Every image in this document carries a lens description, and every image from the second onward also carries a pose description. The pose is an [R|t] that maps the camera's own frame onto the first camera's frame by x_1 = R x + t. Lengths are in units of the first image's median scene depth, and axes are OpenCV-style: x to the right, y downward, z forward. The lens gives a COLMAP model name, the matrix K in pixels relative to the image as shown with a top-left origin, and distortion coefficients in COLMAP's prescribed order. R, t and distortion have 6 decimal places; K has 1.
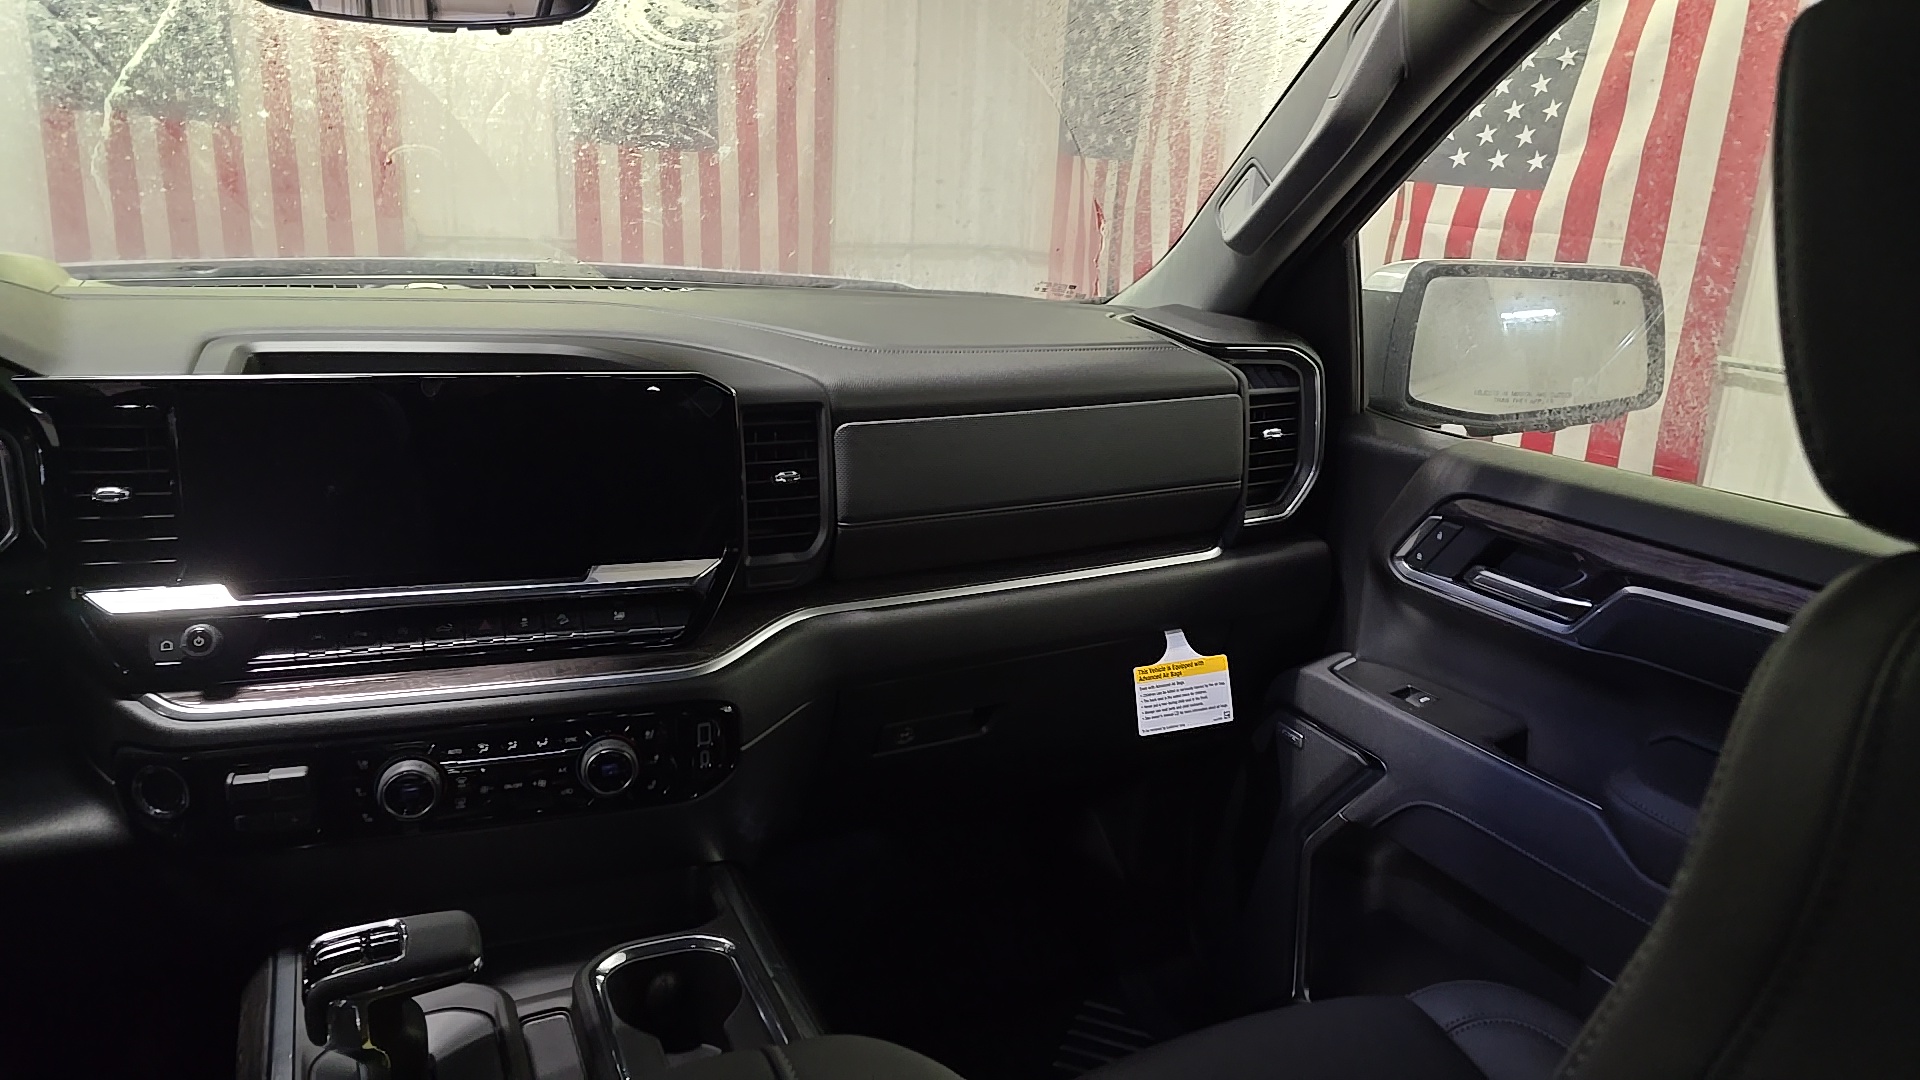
lens RADIAL K [[1281.8, 0, 966.3], [0, 1281.8, 548.6], [0, 0, 1]] dist [0.066815, -0.062495]
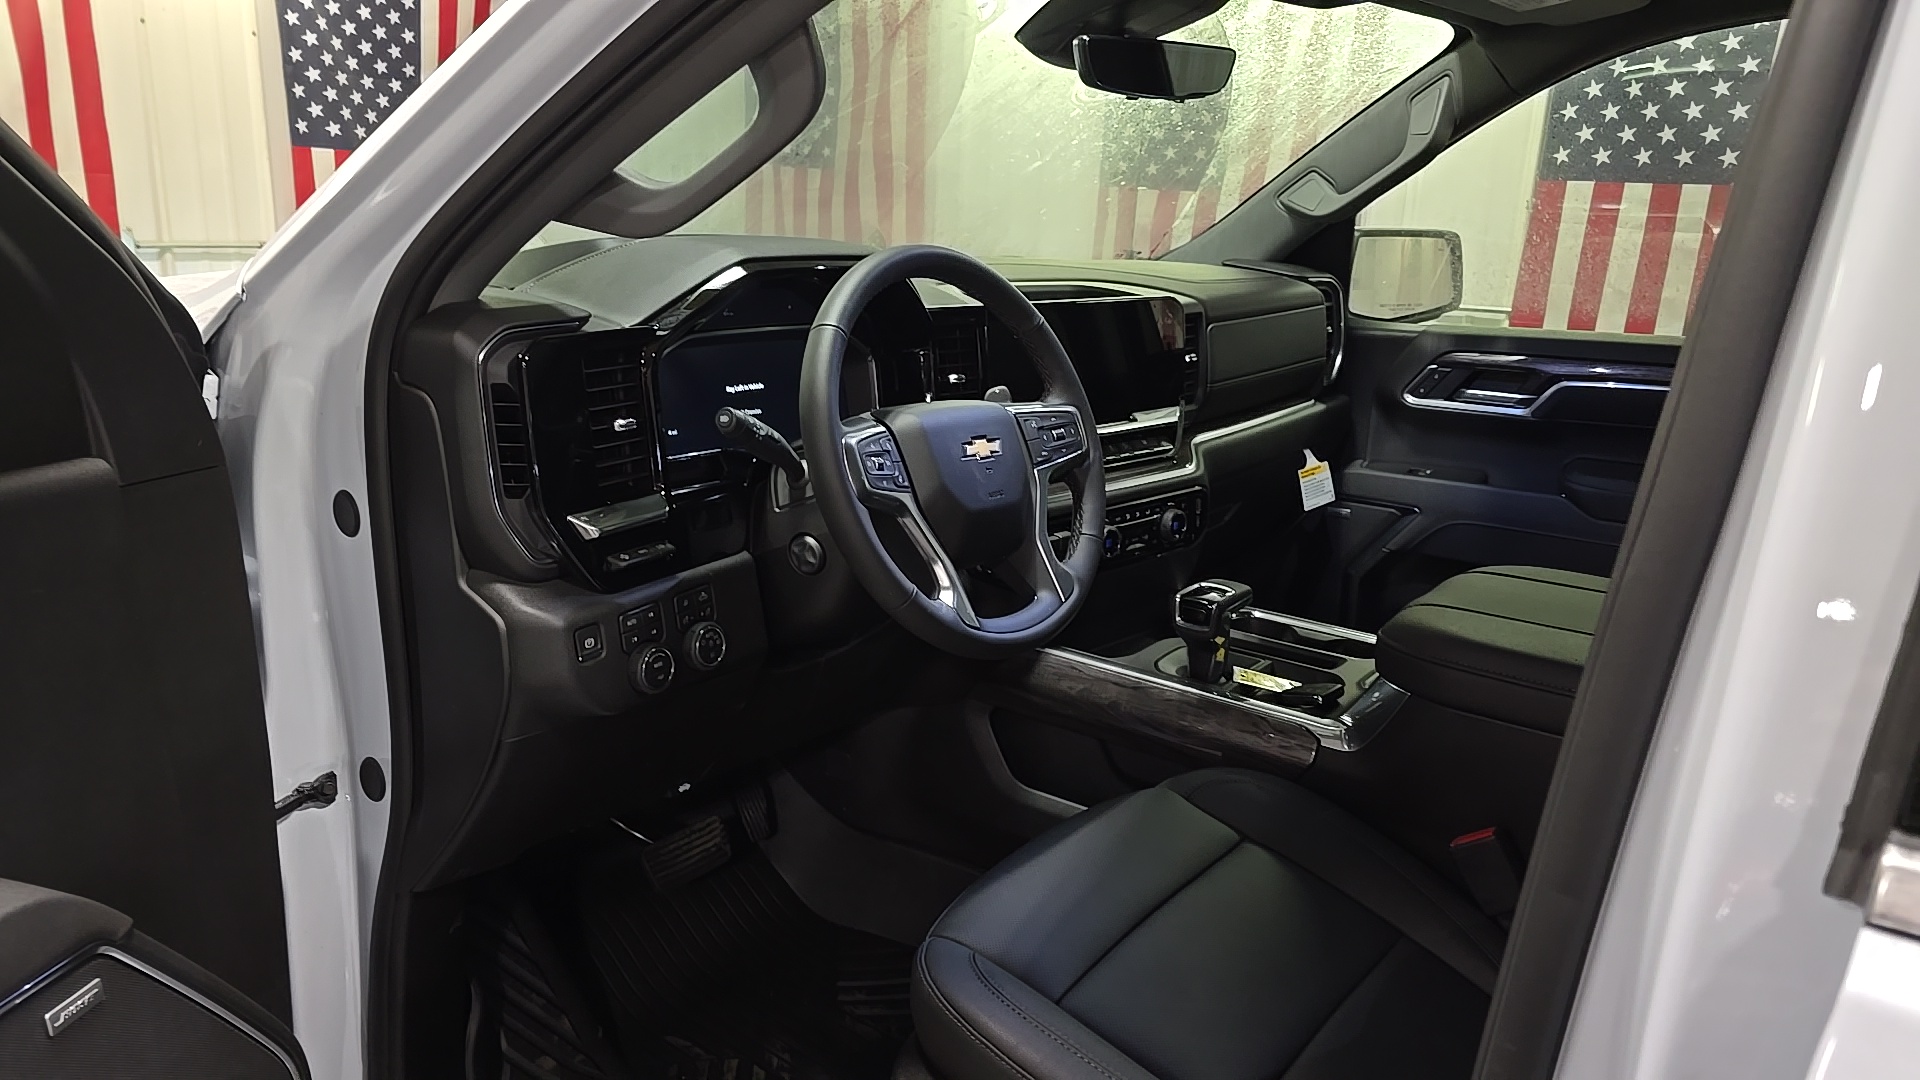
lens RADIAL K [[1281.8, 0, 966.3], [0, 1281.8, 548.6], [0, 0, 1]] dist [0.066815, -0.062495]
pose [[0.890124, -0.125894, 0.437983, -1.243787], [0.129691, 0.991324, 0.021374, 0.124702], [-0.436874, 0.037777, 0.898729, -0.398754]]
